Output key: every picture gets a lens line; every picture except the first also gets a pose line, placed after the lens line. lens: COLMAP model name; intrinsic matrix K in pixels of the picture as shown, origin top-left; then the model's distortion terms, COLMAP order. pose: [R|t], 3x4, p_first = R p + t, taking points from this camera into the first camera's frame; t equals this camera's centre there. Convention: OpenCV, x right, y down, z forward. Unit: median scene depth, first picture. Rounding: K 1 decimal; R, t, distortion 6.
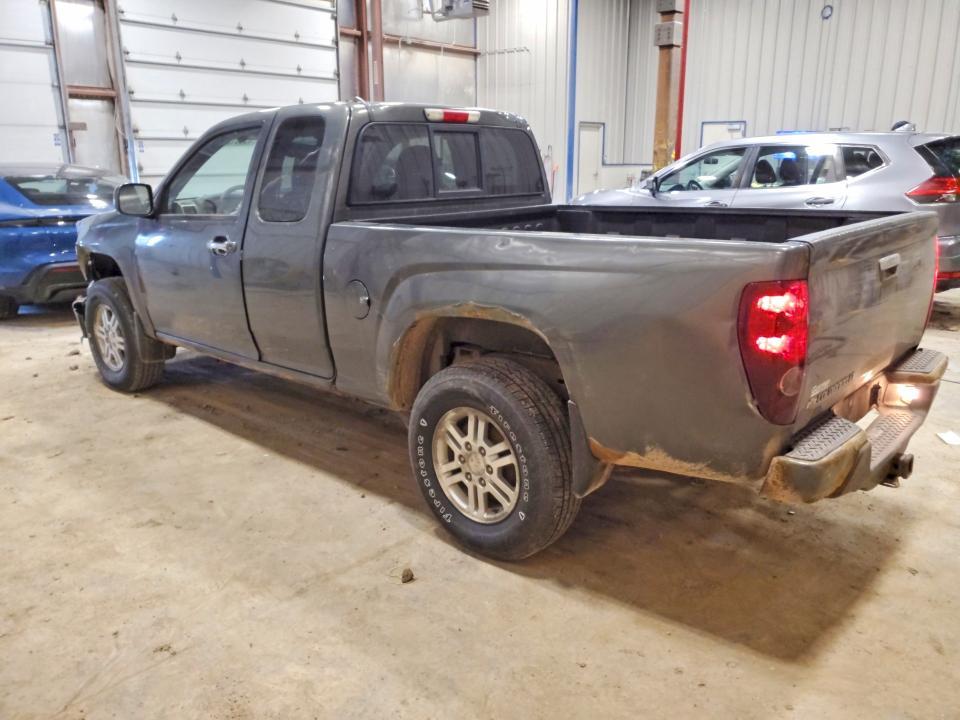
lens RADIAL K [[725.1, 0, 493.1], [0, 725.1, 358.0], [0, 0, 1]] dist [-0.004249, 0.005329]
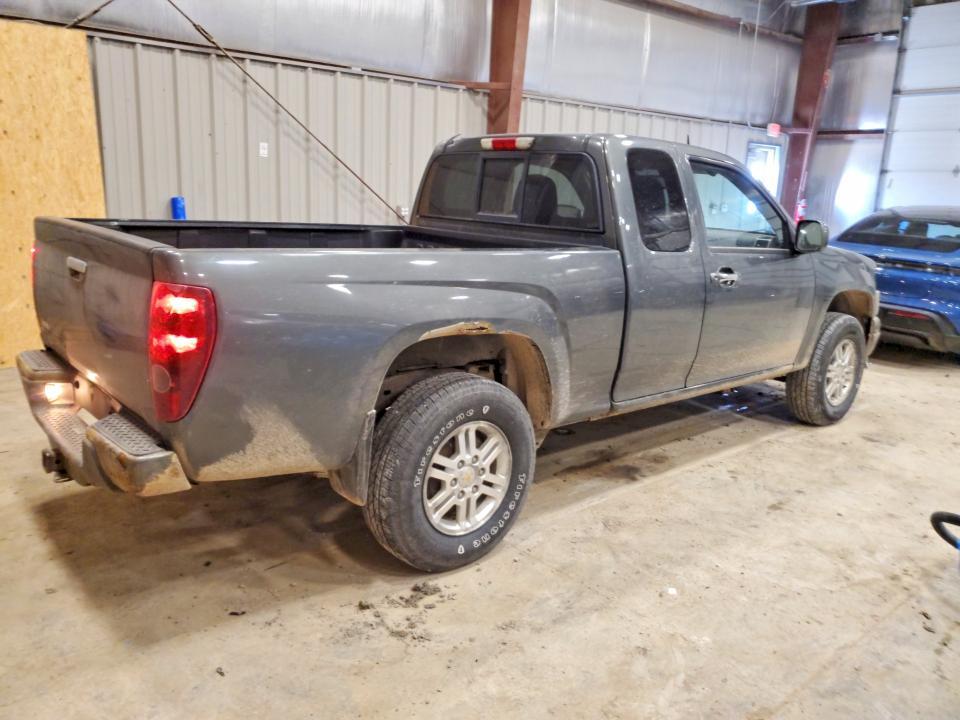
lens RADIAL K [[757.4, 0, 480.0], [0, 757.4, 360.0], [0, 0, 1]] dist [0.005443, 0.008546]
pose [[-0.106664, 0.214843, -0.970806, 0.978723], [-0.298784, 0.924325, 0.237385, -0.270065], [0.948341, 0.315382, -0.034401, 1.011052]]
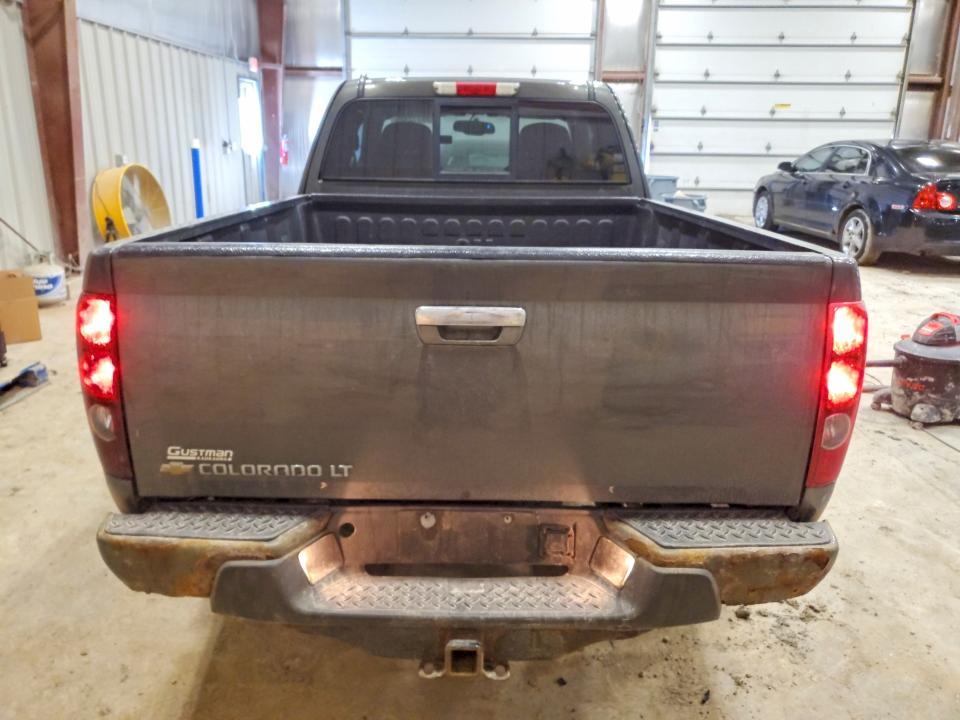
lens RADIAL K [[725.1, 0, 493.1], [0, 725.1, 358.0], [0, 0, 1]] dist [-0.004249, 0.005329]
pose [[0.671405, 0.222792, -0.706809, 0.614998], [-0.204685, 0.972391, 0.112073, -0.105596], [0.712263, 0.069426, 0.698471, 0.379178]]
